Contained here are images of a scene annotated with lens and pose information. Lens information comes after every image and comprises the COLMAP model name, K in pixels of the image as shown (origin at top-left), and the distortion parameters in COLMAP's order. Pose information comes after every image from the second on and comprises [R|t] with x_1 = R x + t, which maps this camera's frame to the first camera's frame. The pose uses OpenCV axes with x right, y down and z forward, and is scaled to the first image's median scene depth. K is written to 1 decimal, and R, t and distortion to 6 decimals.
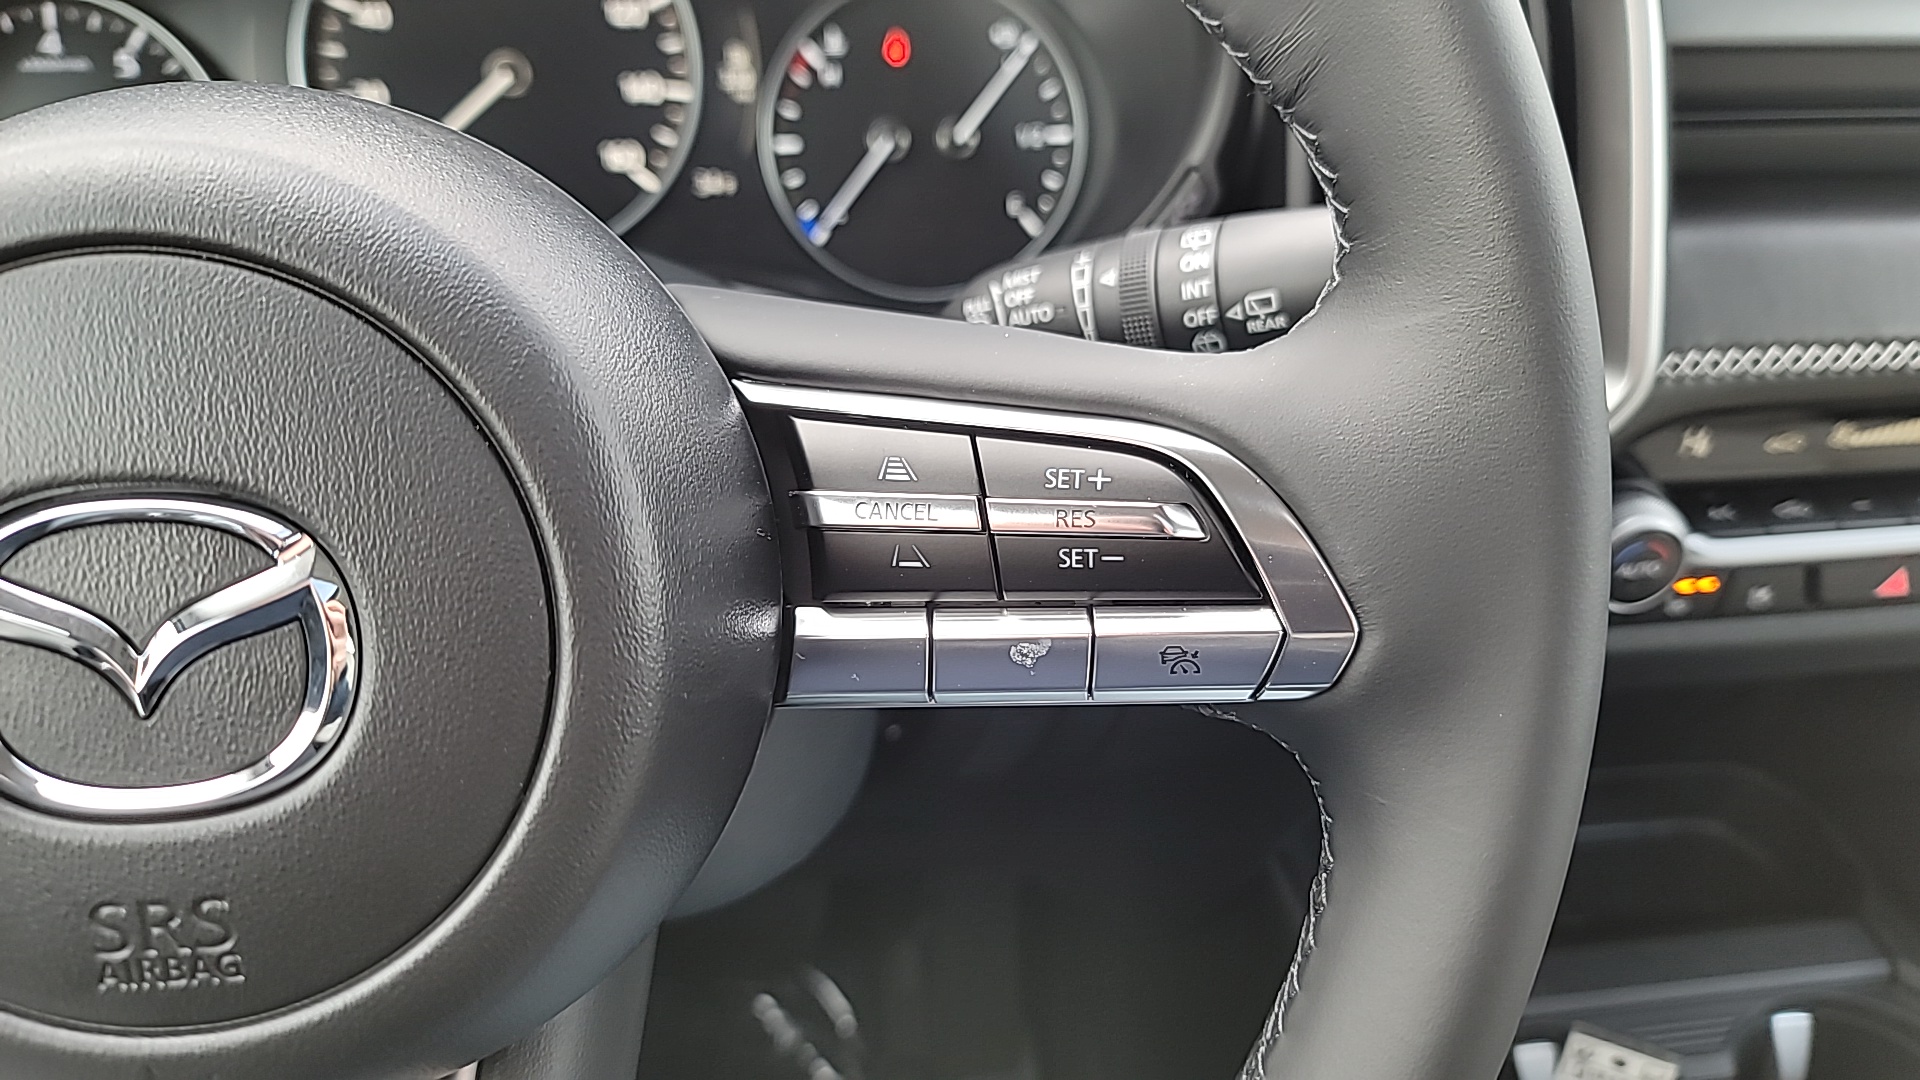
lens RADIAL K [[1493.7, 0, 966.0], [0, 1493.7, 540.5], [0, 0, 1]] dist [-0.012664, -0.002286]
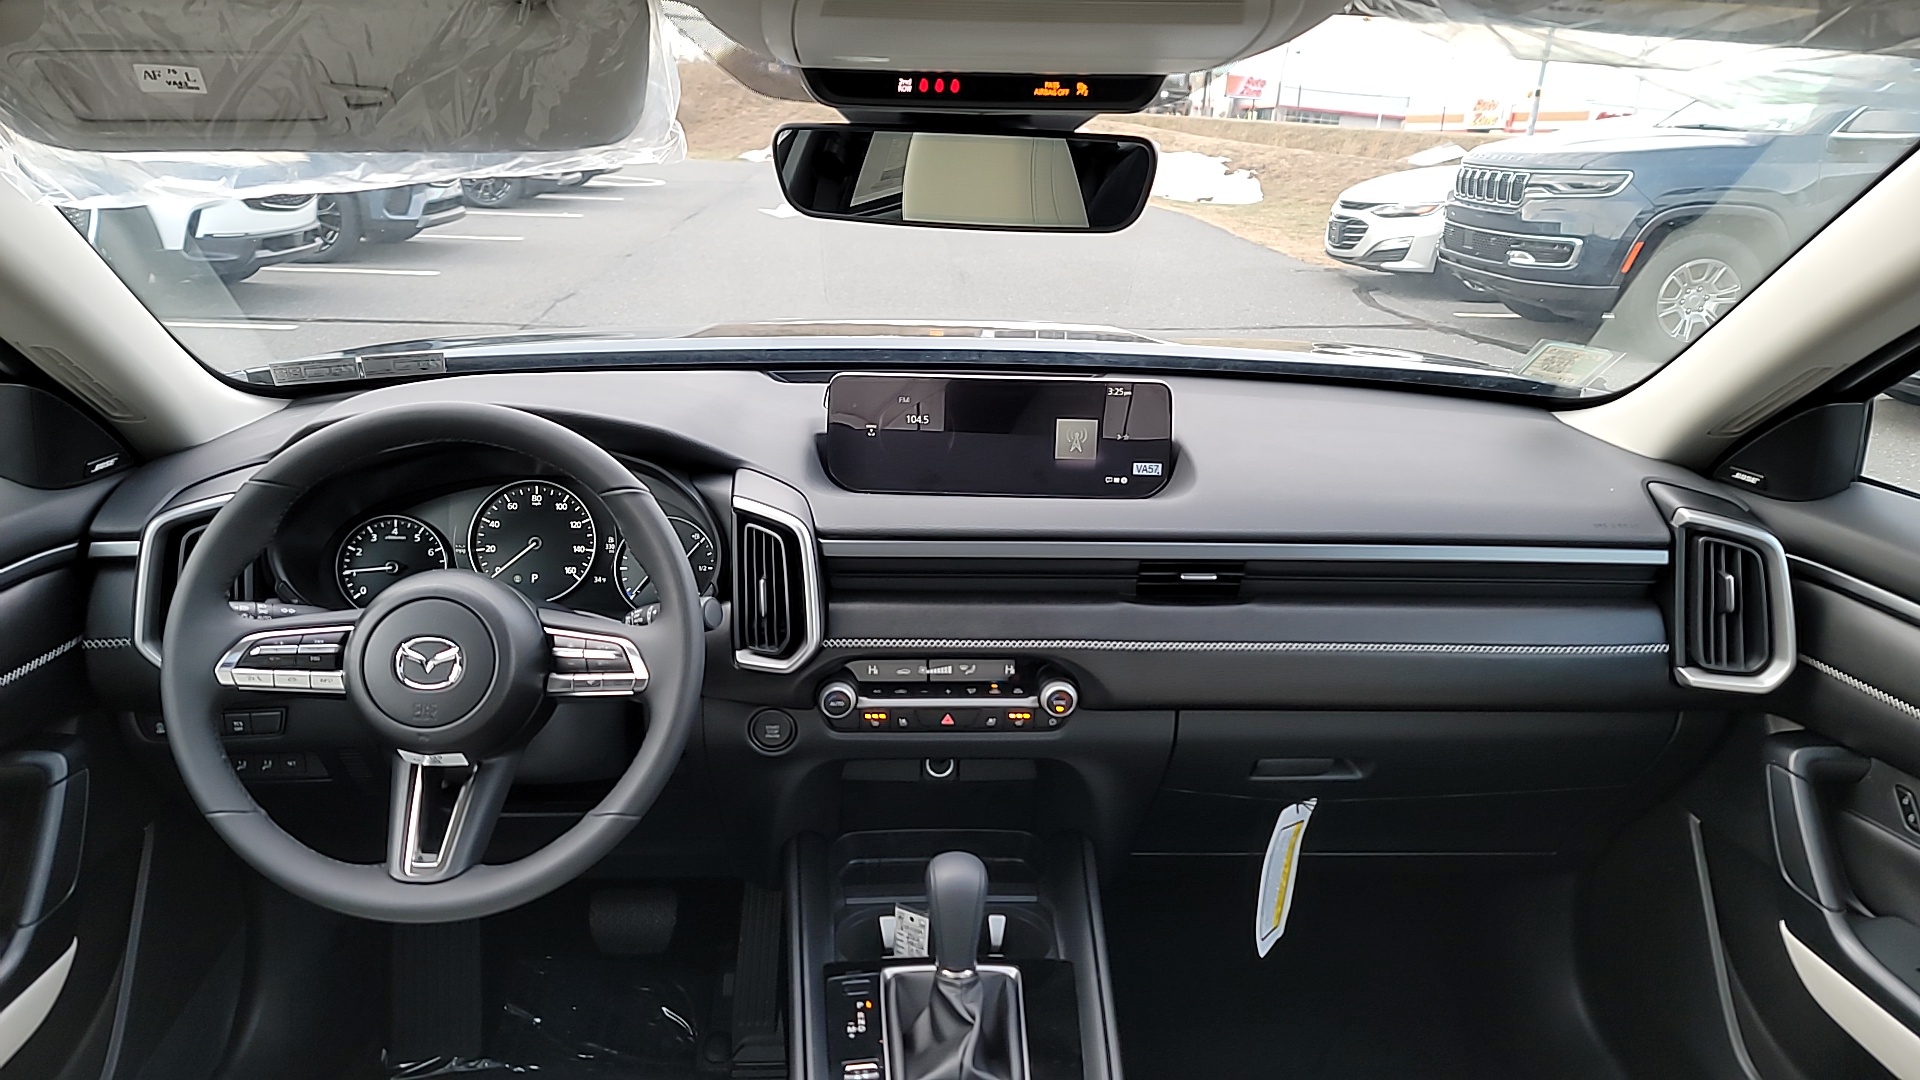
lens RADIAL K [[1414.2, 0, 961.5], [0, 1414.2, 544.9], [0, 0, 1]] dist [0.066451, -0.054067]
pose [[0.996215, 0.034329, -0.079863, 0.982383], [-0.051937, 0.971770, -0.230143, 0.394694], [0.069708, 0.233420, 0.969874, -2.189527]]
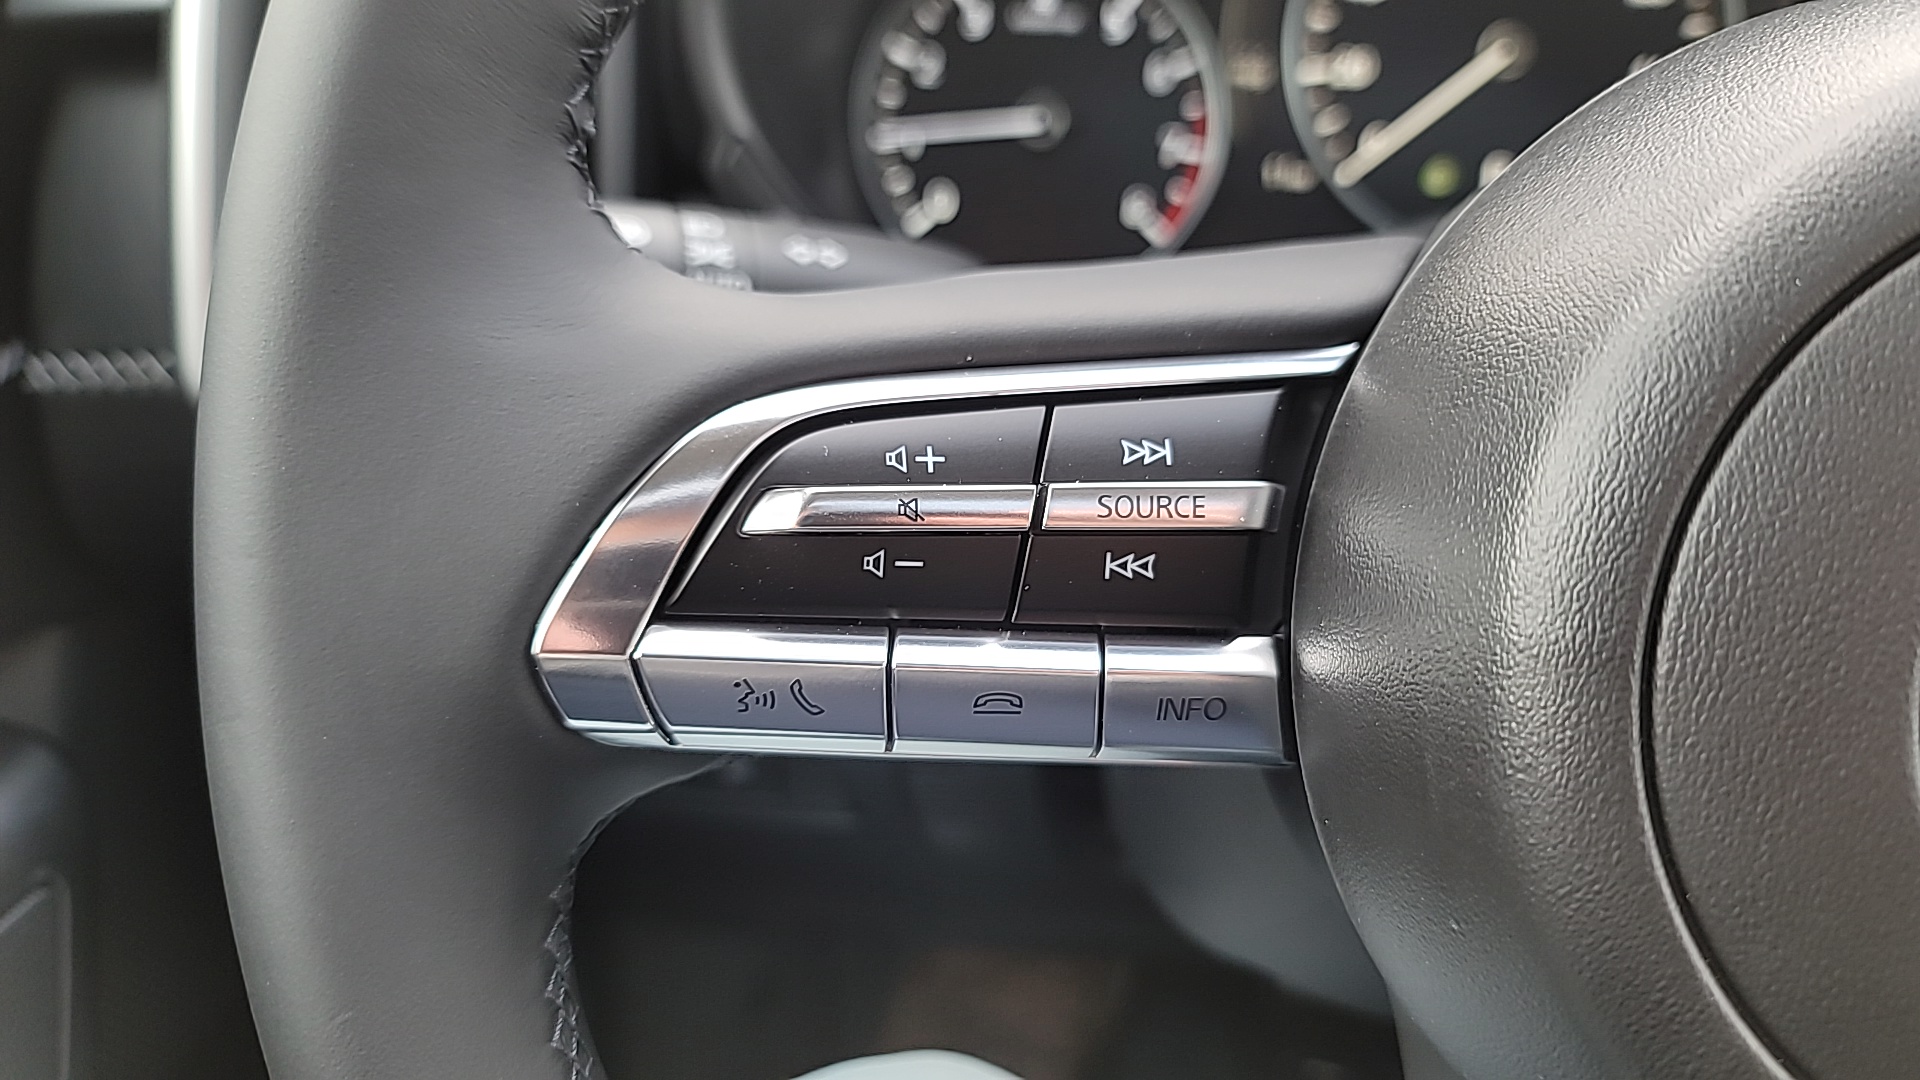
lens RADIAL K [[1414.2, 0, 954.2], [0, 1414.2, 531.5], [0, 0, 1]] dist [0.066451, -0.054067]
pose [[0.968516, 0.104510, -0.225954, -0.476372], [-0.108962, 0.994019, -0.007284, 0.024163], [0.223841, 0.031676, 0.974111, 0.107477]]
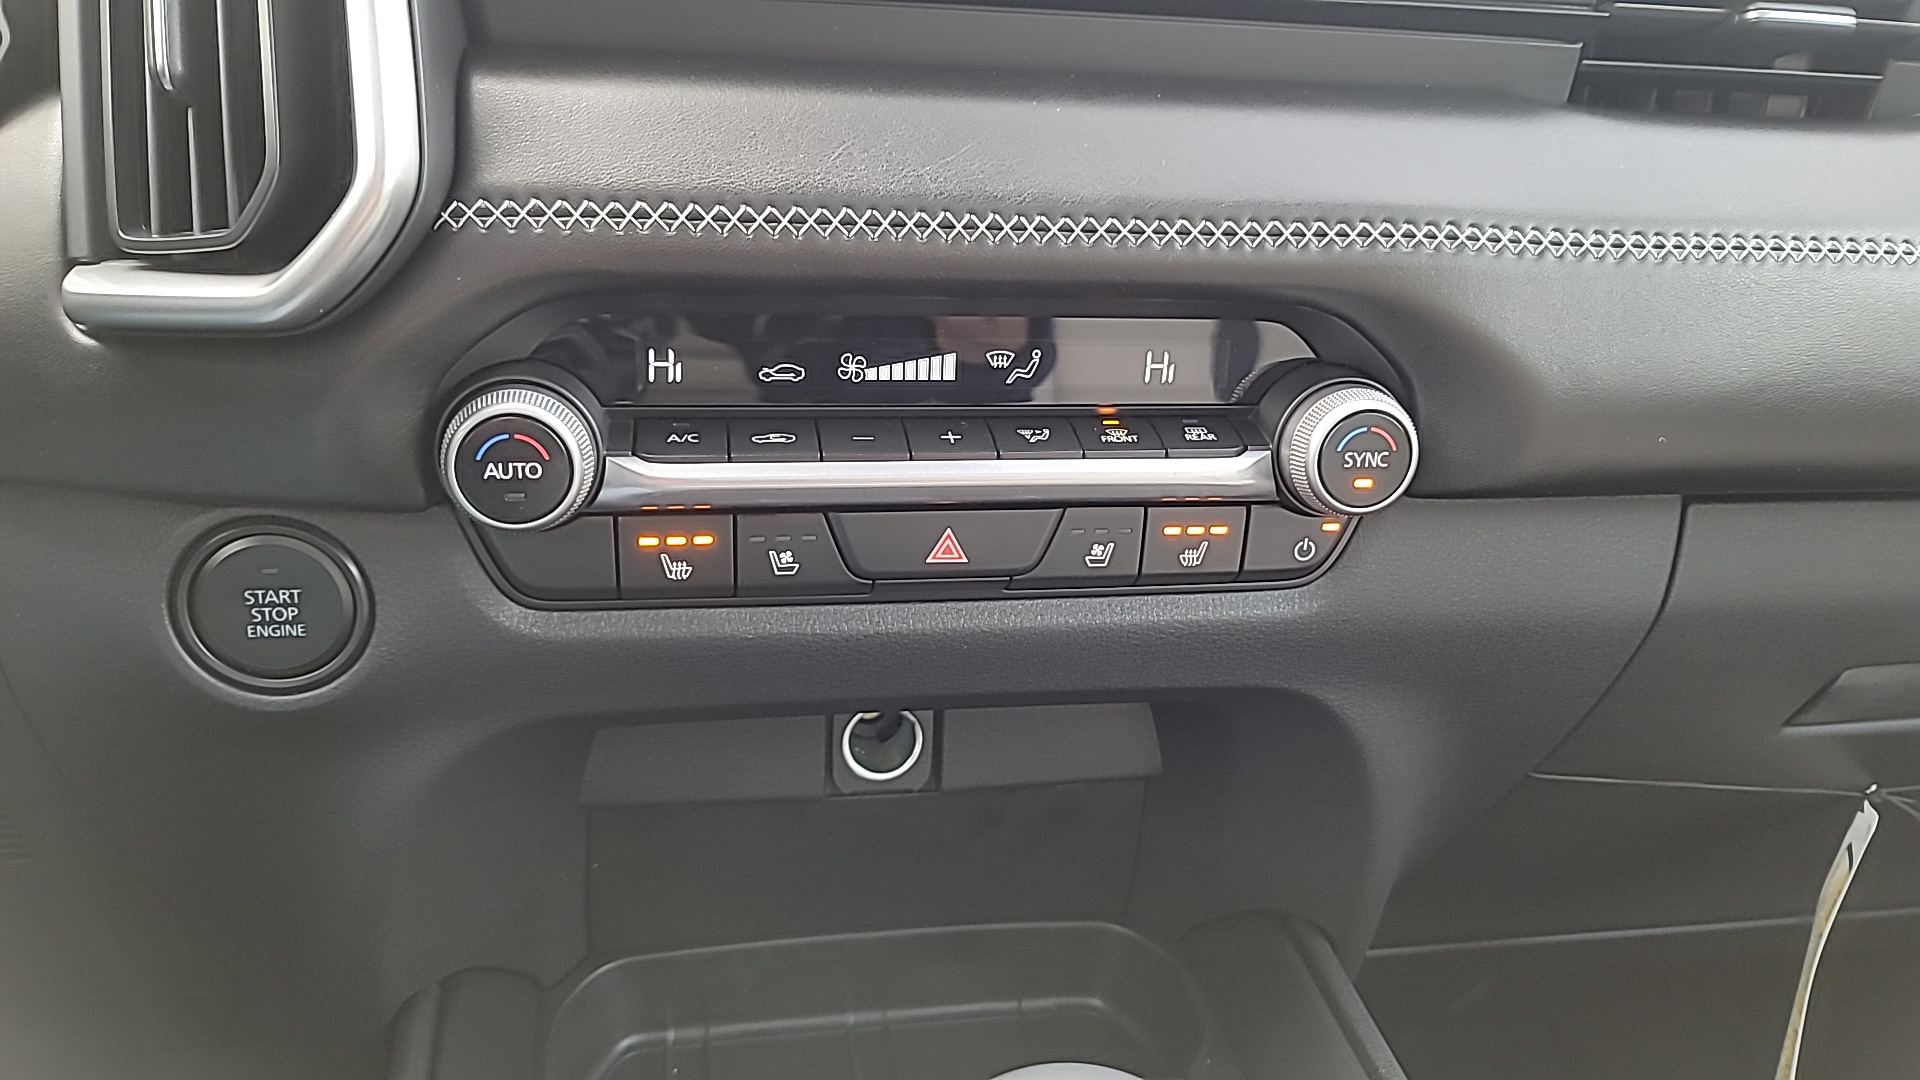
lens RADIAL K [[1414.2, 0, 966.6], [0, 1414.2, 553.0], [0, 0, 1]] dist [0.066451, -0.054067]
pose [[0.998734, 0.003987, 0.050137, 0.666462], [0.009240, 0.965341, -0.260827, 0.270856], [-0.049439, 0.260961, 0.964083, 0.245753]]
